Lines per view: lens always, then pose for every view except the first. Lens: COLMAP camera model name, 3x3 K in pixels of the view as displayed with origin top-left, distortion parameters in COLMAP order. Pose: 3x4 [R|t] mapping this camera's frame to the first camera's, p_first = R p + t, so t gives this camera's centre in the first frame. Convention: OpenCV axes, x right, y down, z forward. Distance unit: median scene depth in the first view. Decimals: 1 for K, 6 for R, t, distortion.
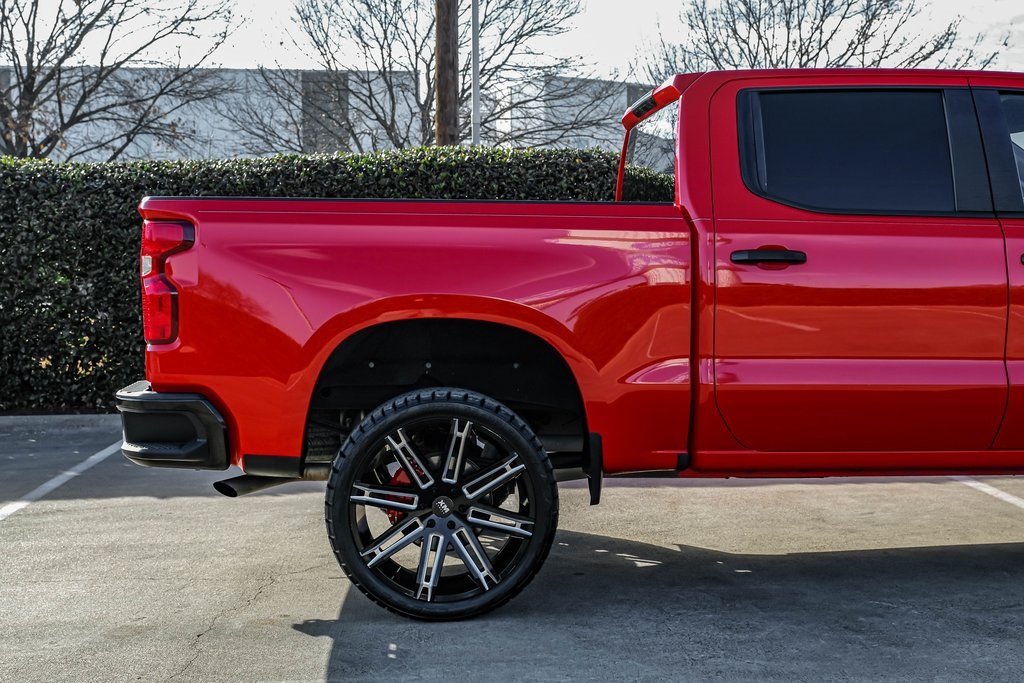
lens RADIAL K [[1358.8, 0, 516.5], [0, 1358.8, 326.4], [0, 0, 1]] dist [0.008684, 0.051566]
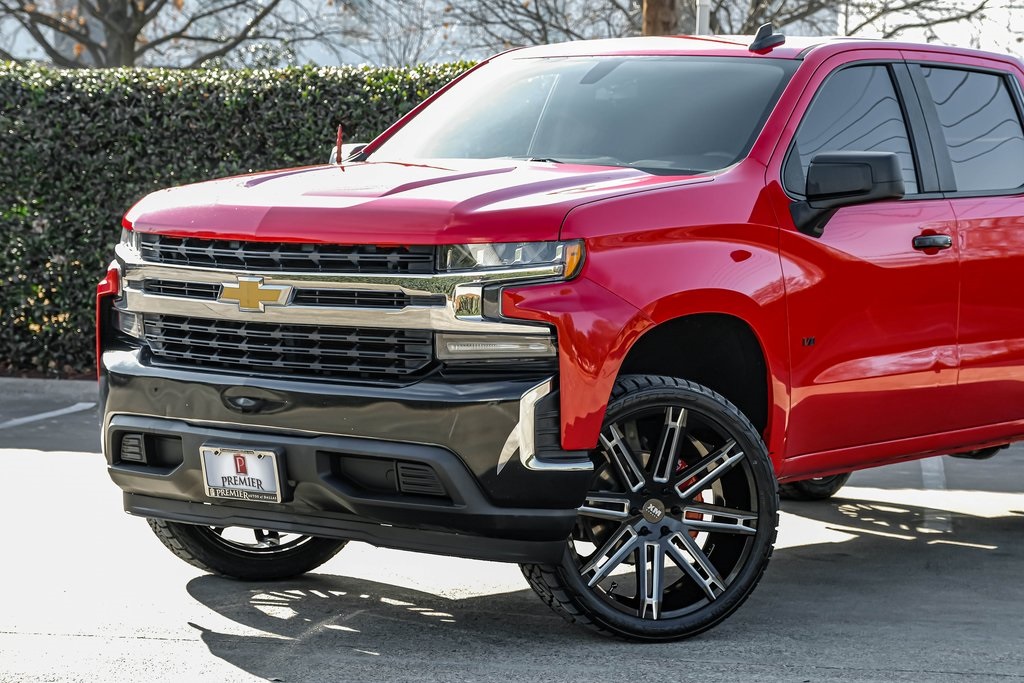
lens RADIAL K [[2688.6, 0, 512.0], [0, 2688.6, 341.5], [0, 0, 1]] dist [0.061952, 0.792875]
pose [[0.972756, 0.053772, -0.225509, 0.322224], [-0.053617, 0.998538, 0.006817, 0.015388], [0.225546, 0.005459, 0.974217, -0.505490]]
